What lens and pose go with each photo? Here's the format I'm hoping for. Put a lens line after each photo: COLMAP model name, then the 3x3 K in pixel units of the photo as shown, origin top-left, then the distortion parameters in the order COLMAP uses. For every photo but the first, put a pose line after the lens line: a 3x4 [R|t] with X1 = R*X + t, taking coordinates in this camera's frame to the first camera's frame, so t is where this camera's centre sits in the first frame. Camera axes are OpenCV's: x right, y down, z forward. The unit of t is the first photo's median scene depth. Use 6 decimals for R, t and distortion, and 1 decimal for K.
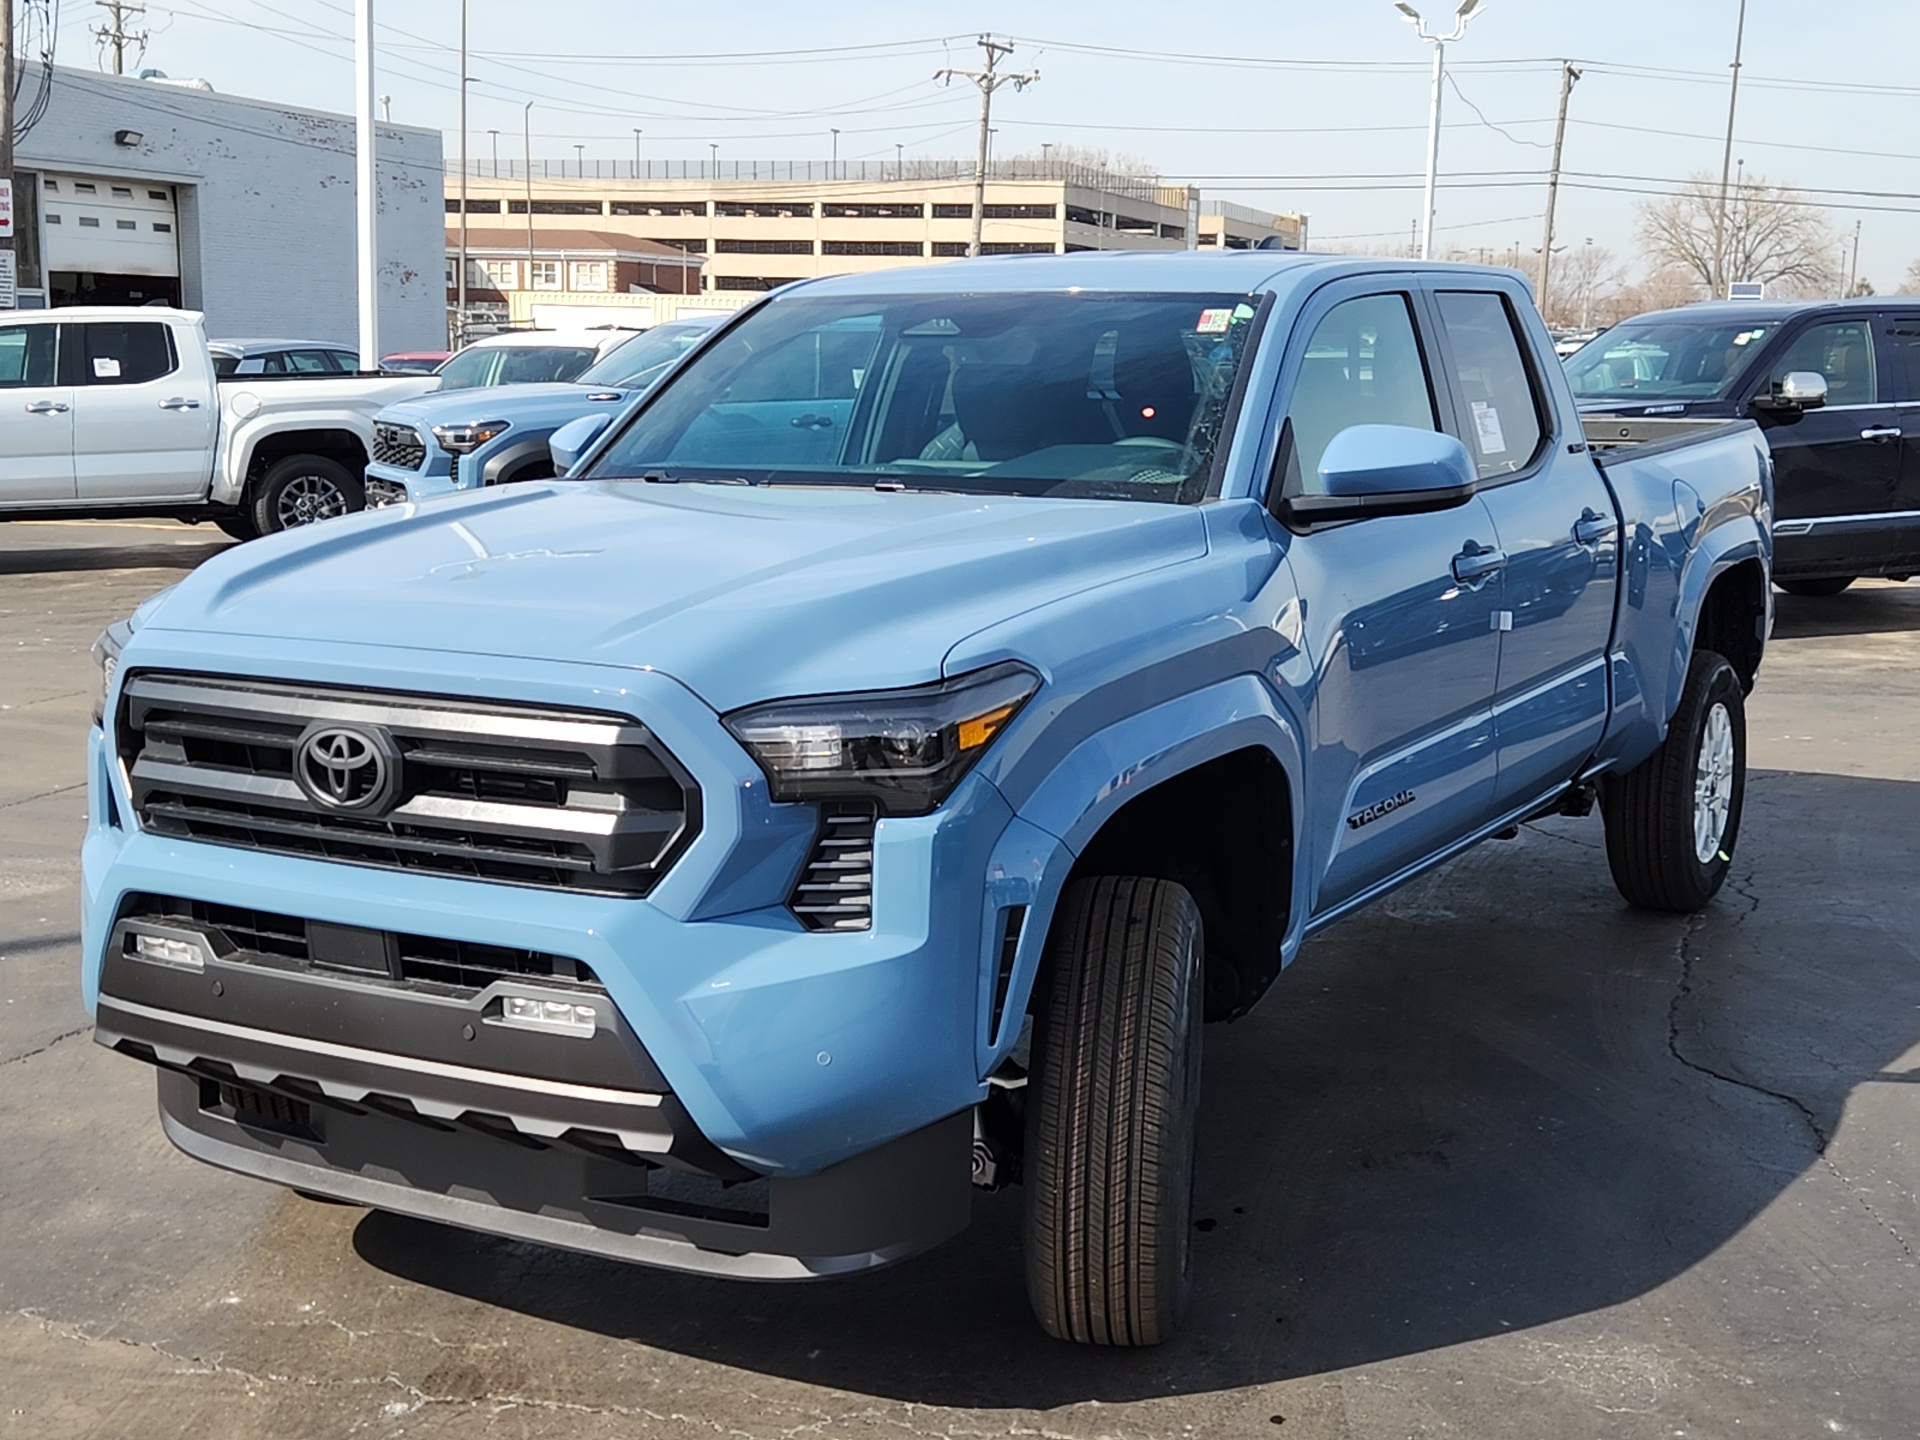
lens RADIAL K [[2153.6, 0, 956.0], [0, 2153.6, 749.8], [0, 0, 1]] dist [0.080189, -0.233526]
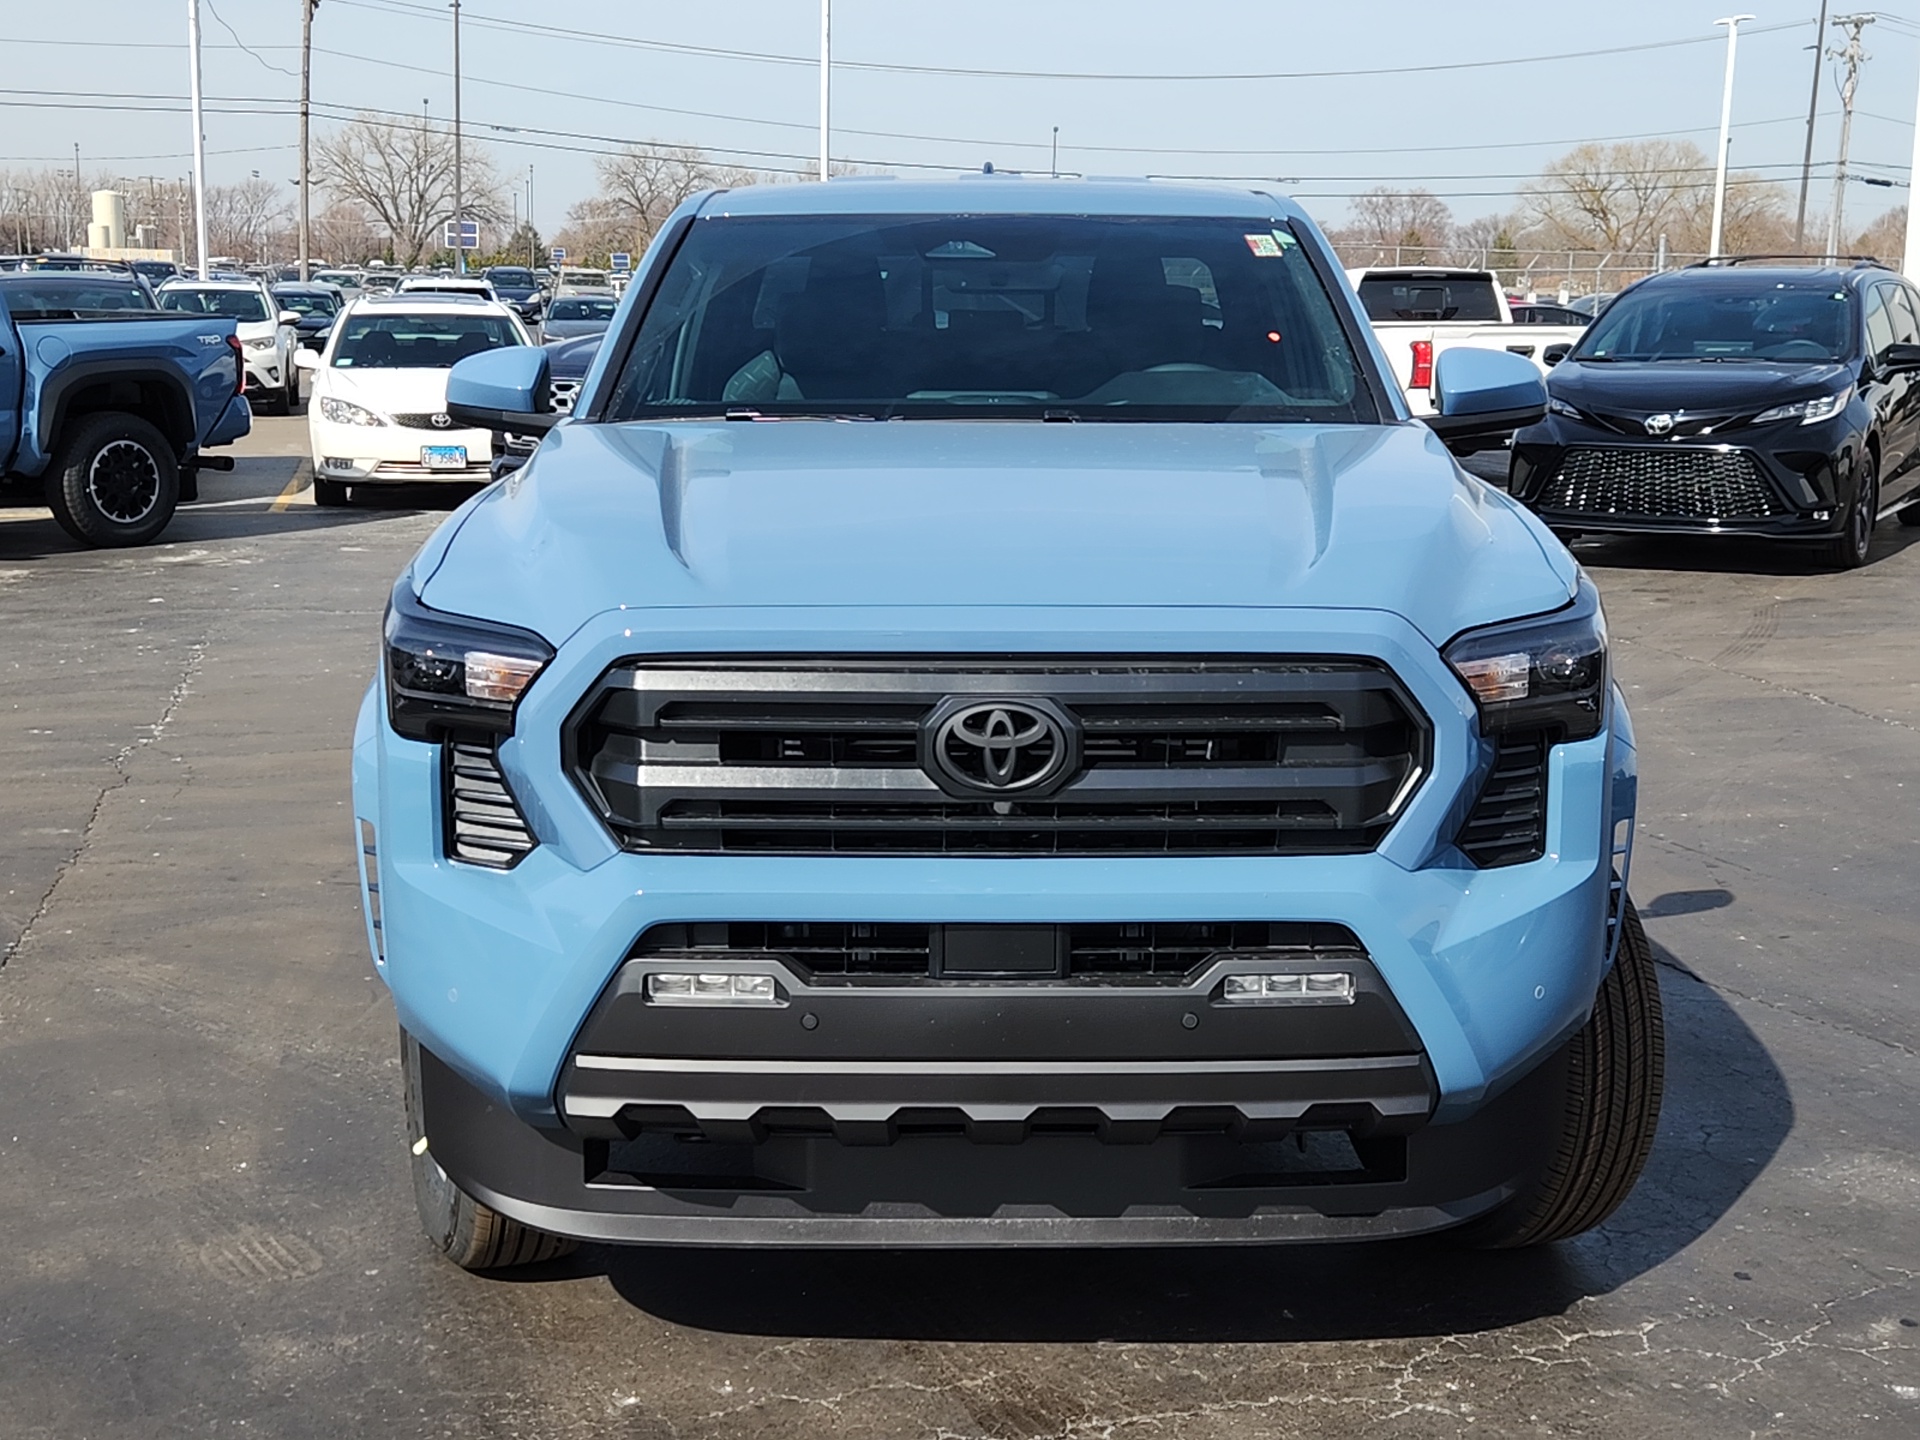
lens RADIAL K [[2225.9, 0, 862.7], [0, 2225.9, 724.9], [0, 0, 1]] dist [0.014429, -0.039093]
pose [[0.895824, -0.089603, 0.435283, -0.725889], [0.083528, 0.995955, 0.033116, -0.035049], [-0.436490, 0.006692, 0.899684, 0.211098]]
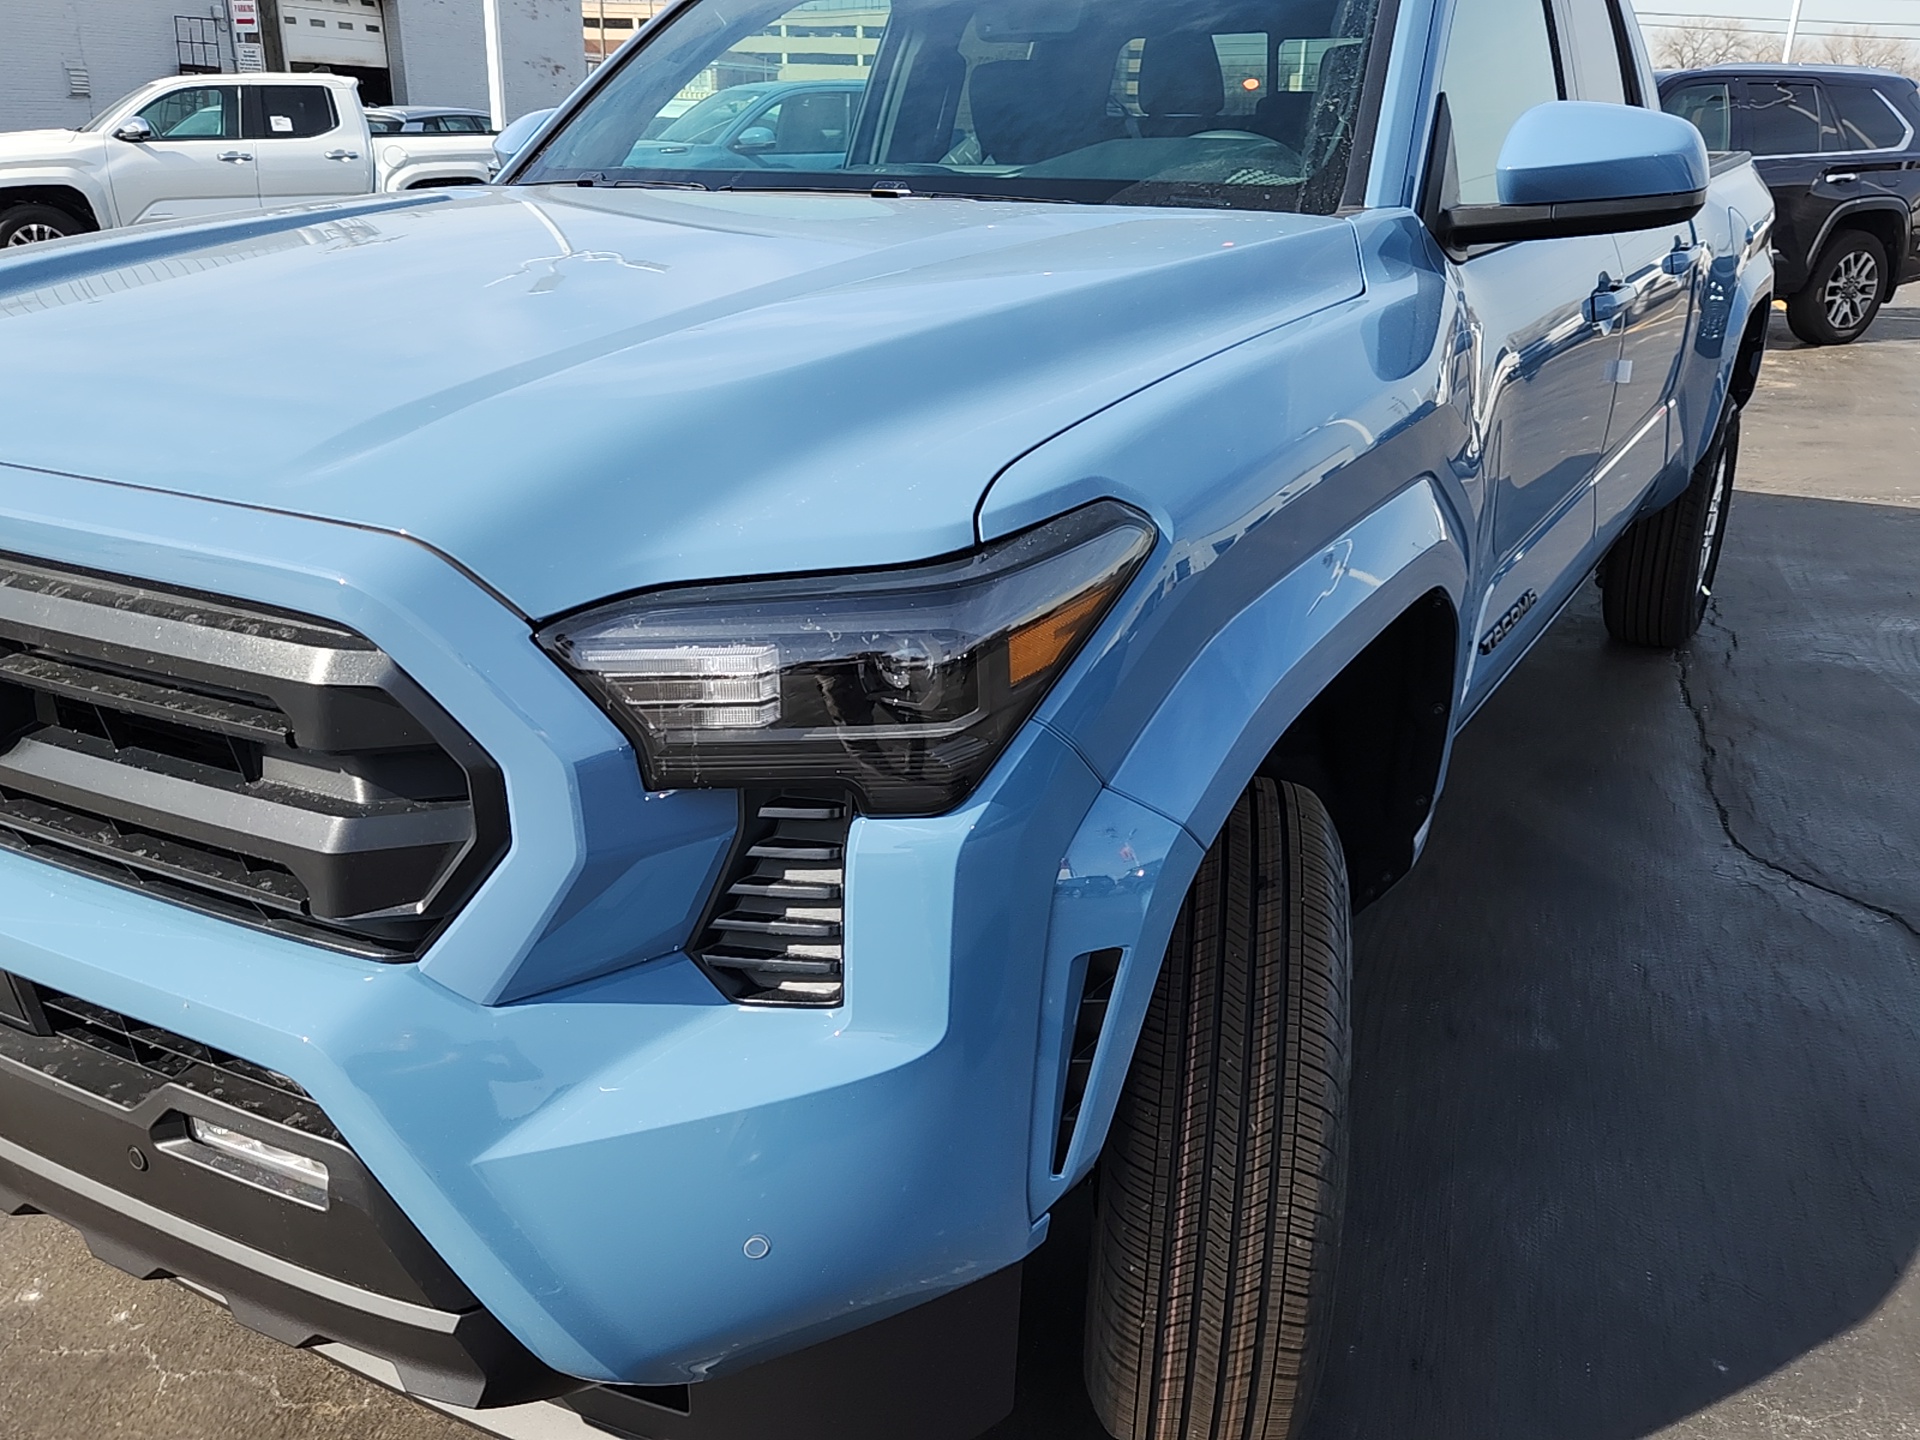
lens RADIAL K [[1569.5, 0, 962.6], [0, 1569.5, 749.6], [0, 0, 1]] dist [0.036619, -0.012373]
pose [[0.999981, 0.004382, 0.004271, -0.010618], [-0.005132, 0.980712, 0.195390, -0.056041], [-0.003332, -0.195408, 0.980716, 0.598242]]
